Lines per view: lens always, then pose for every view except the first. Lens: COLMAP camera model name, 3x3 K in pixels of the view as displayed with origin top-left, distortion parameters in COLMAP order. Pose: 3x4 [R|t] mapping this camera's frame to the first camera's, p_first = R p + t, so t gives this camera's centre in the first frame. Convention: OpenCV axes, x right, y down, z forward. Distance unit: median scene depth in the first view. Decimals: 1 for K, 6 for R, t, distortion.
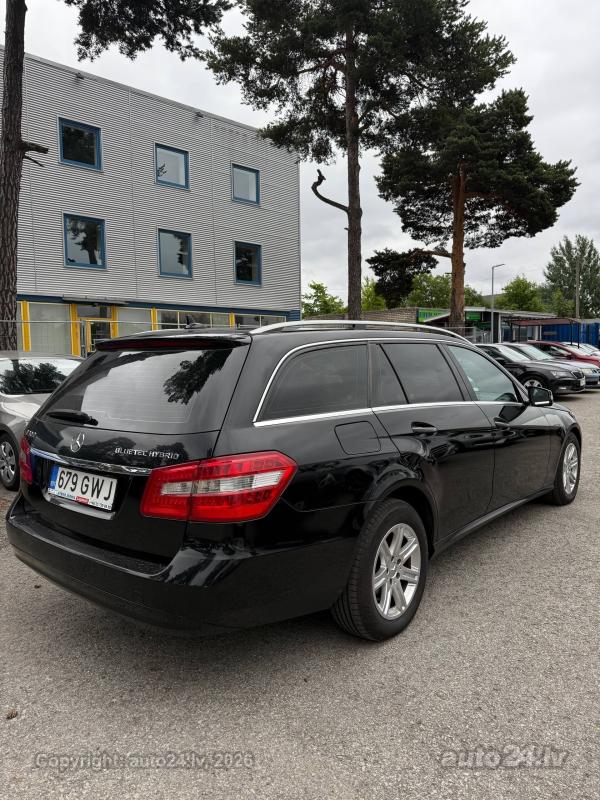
lens RADIAL K [[607.8, 0, 300.0], [0, 607.8, 400.0], [0, 0, 1]] dist [-0.023079, -0.003476]
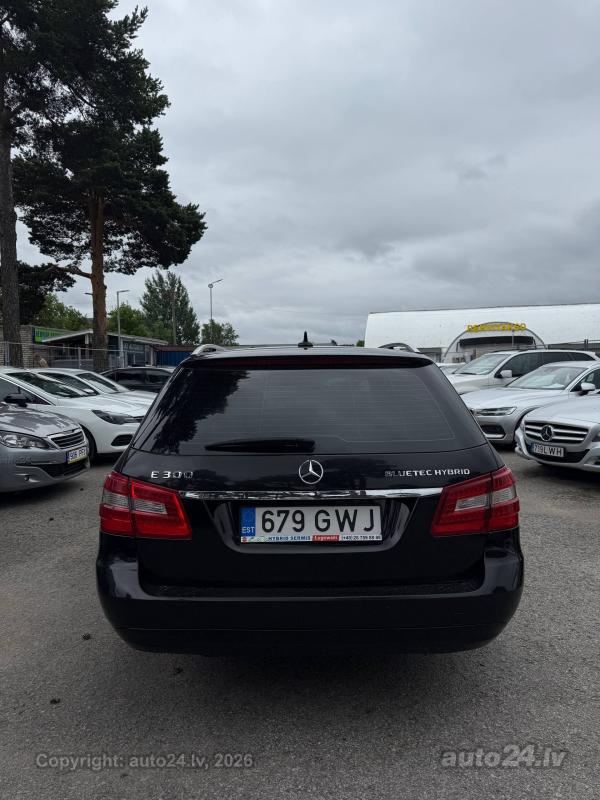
lens RADIAL K [[605.0, 0, 300.0], [0, 605.0, 400.0], [0, 0, 1]] dist [-0.036254, -0.000552]
pose [[0.722943, -0.006863, 0.690874, -0.174397], [0.034652, 0.999052, -0.026336, -0.001461], [-0.690039, 0.042979, 0.722495, 0.072480]]
